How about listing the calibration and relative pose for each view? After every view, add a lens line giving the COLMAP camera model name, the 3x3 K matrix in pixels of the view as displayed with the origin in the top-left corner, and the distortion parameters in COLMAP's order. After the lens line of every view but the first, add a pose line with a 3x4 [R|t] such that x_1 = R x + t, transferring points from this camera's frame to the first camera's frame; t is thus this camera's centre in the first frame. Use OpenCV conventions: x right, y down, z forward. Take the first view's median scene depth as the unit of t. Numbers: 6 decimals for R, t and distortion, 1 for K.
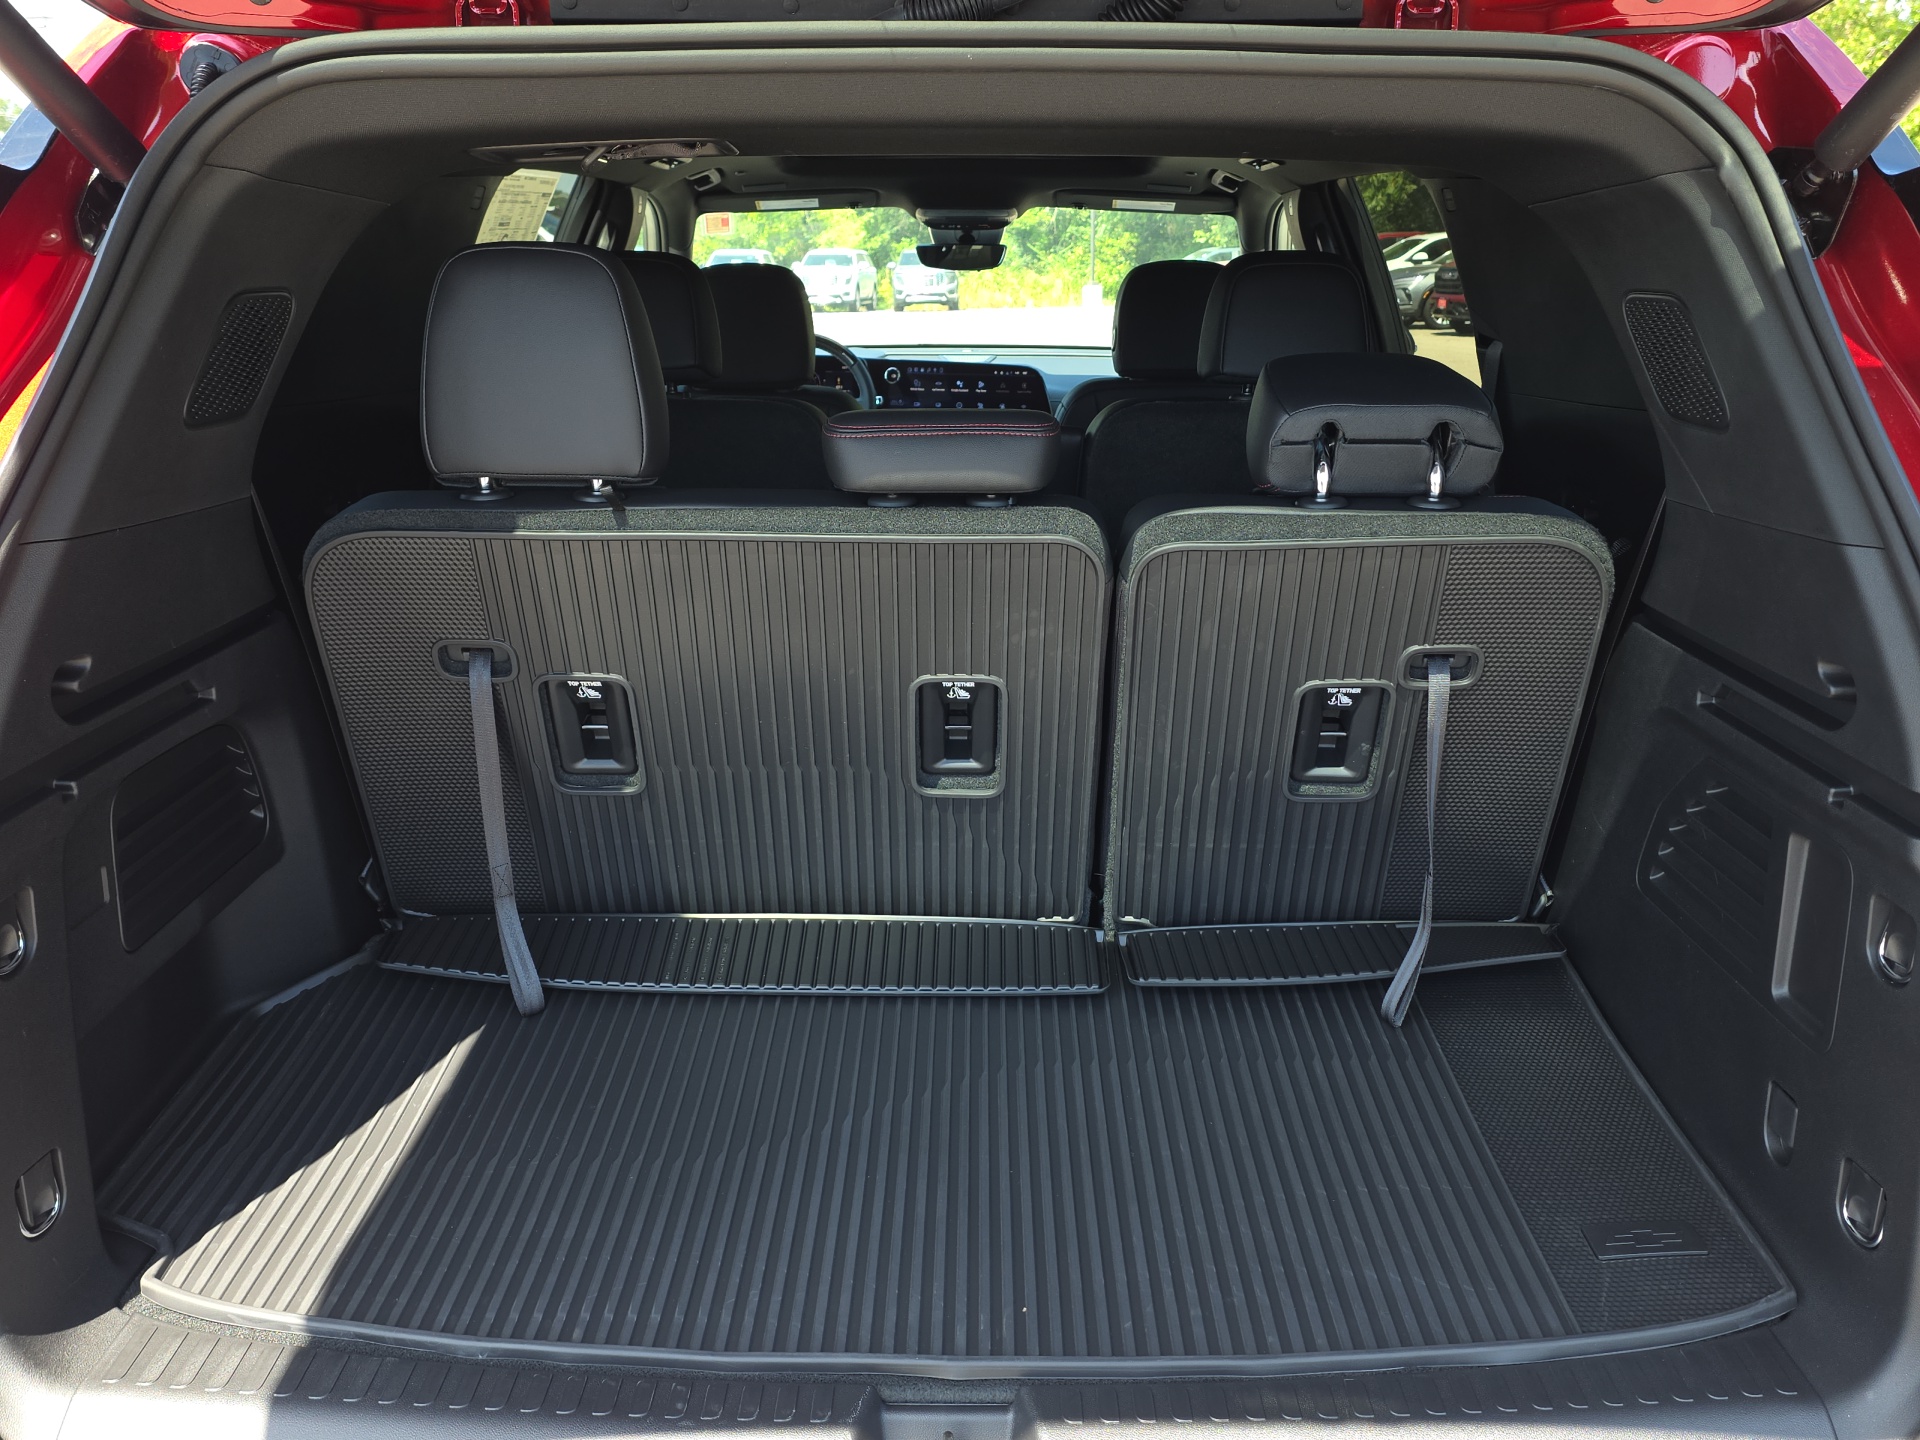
lens RADIAL K [[1596.3, 0, 948.4], [0, 1596.3, 725.4], [0, 0, 1]] dist [0.087165, -0.101365]
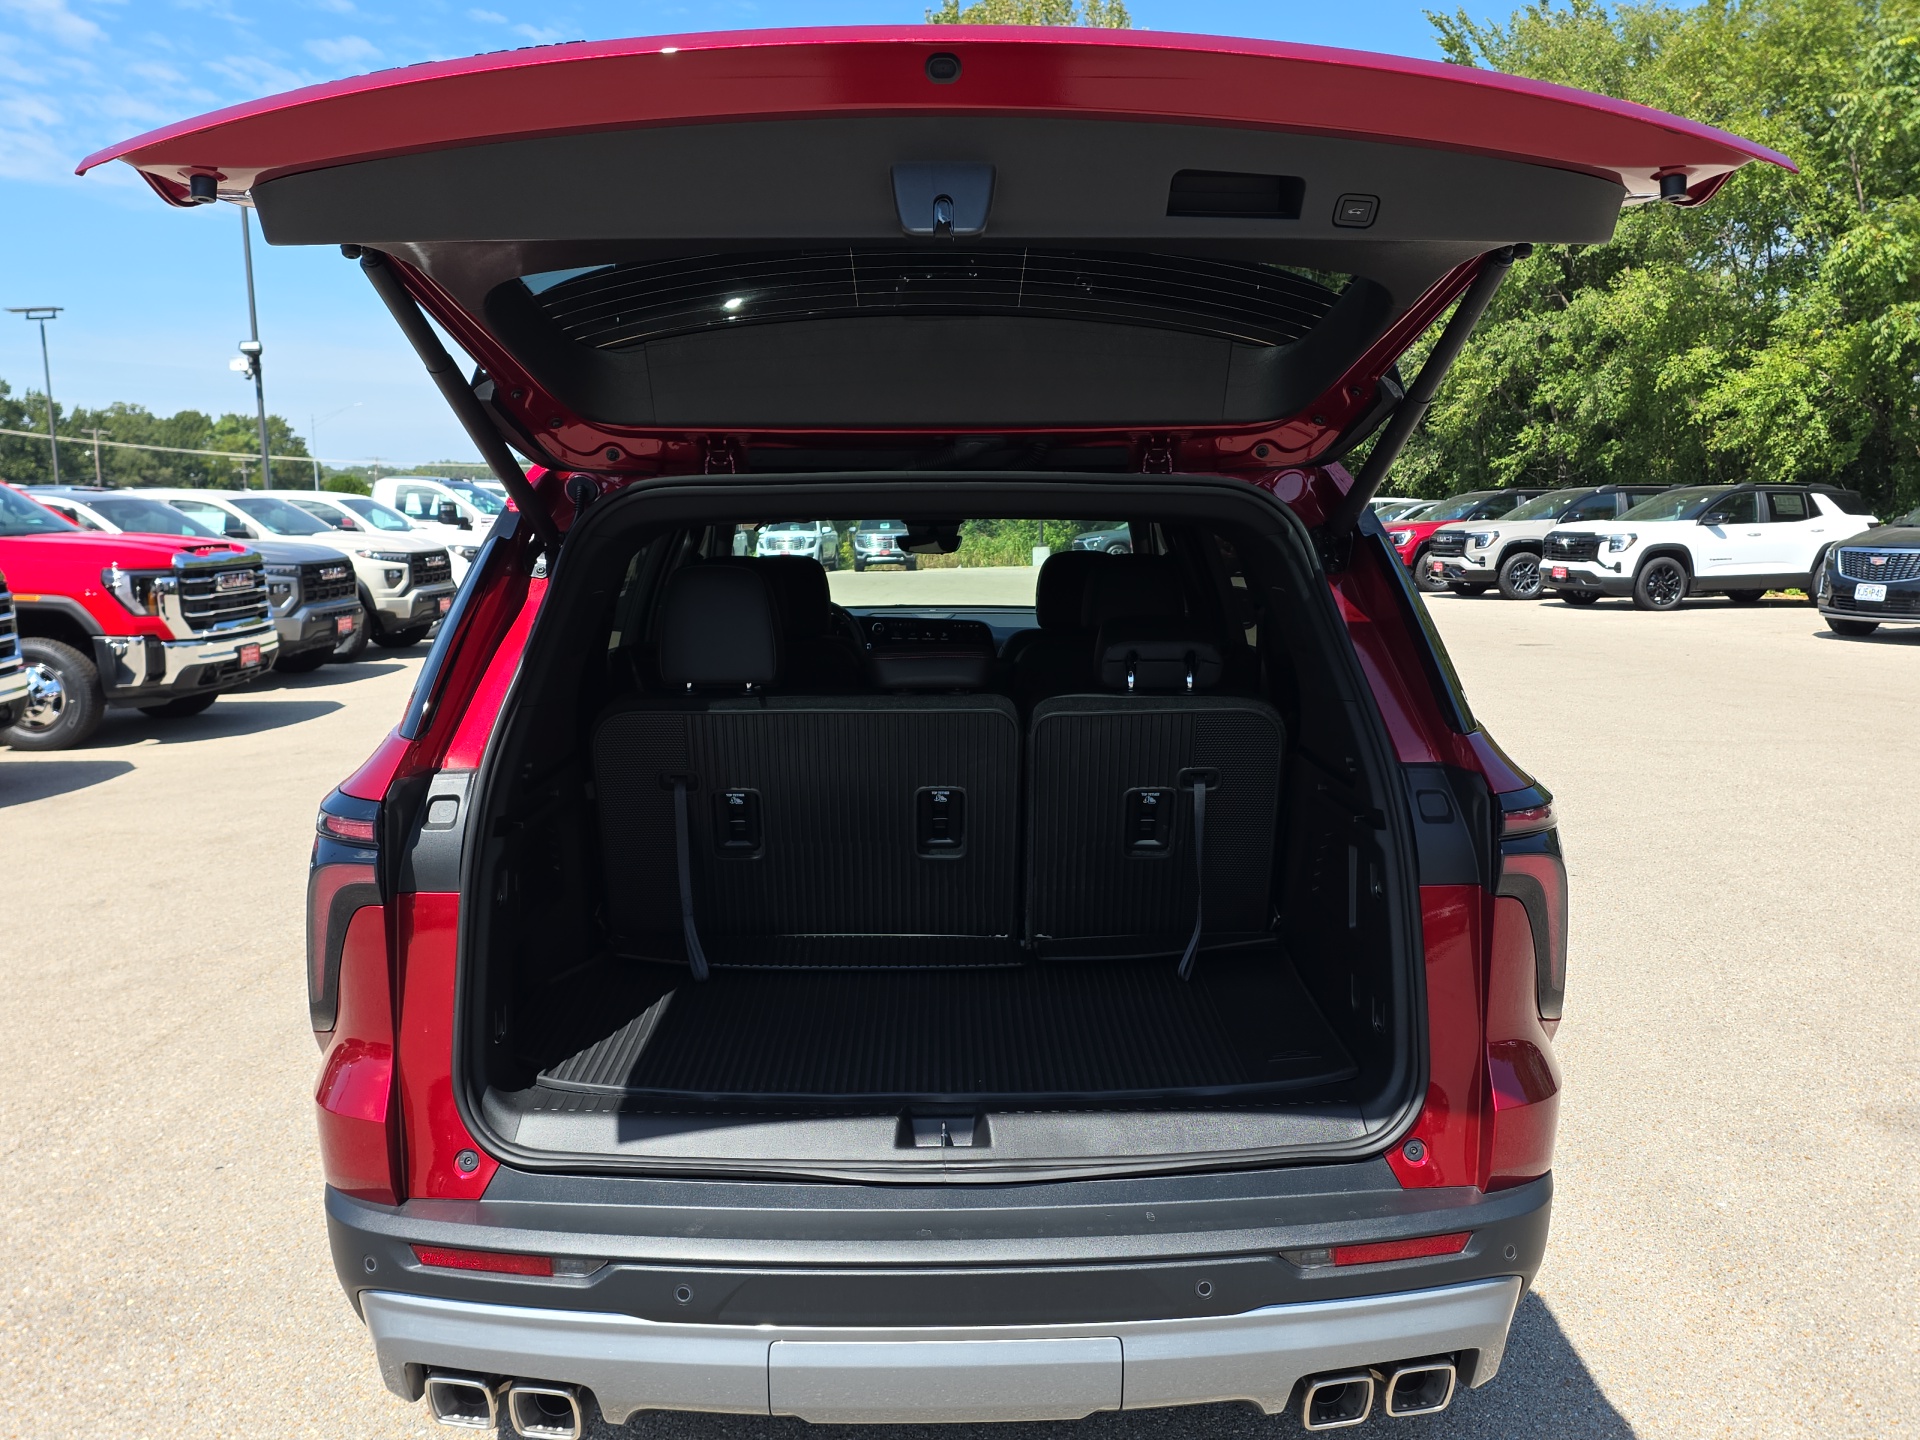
lens RADIAL K [[1596.3, 0, 952.7], [0, 1596.3, 782.5], [0, 0, 1]] dist [0.087165, -0.101365]
pose [[0.999552, -0.009974, 0.028236, -0.031387], [0.013246, 0.992906, -0.118162, 0.178313], [-0.026858, 0.118483, 0.992593, -0.813505]]
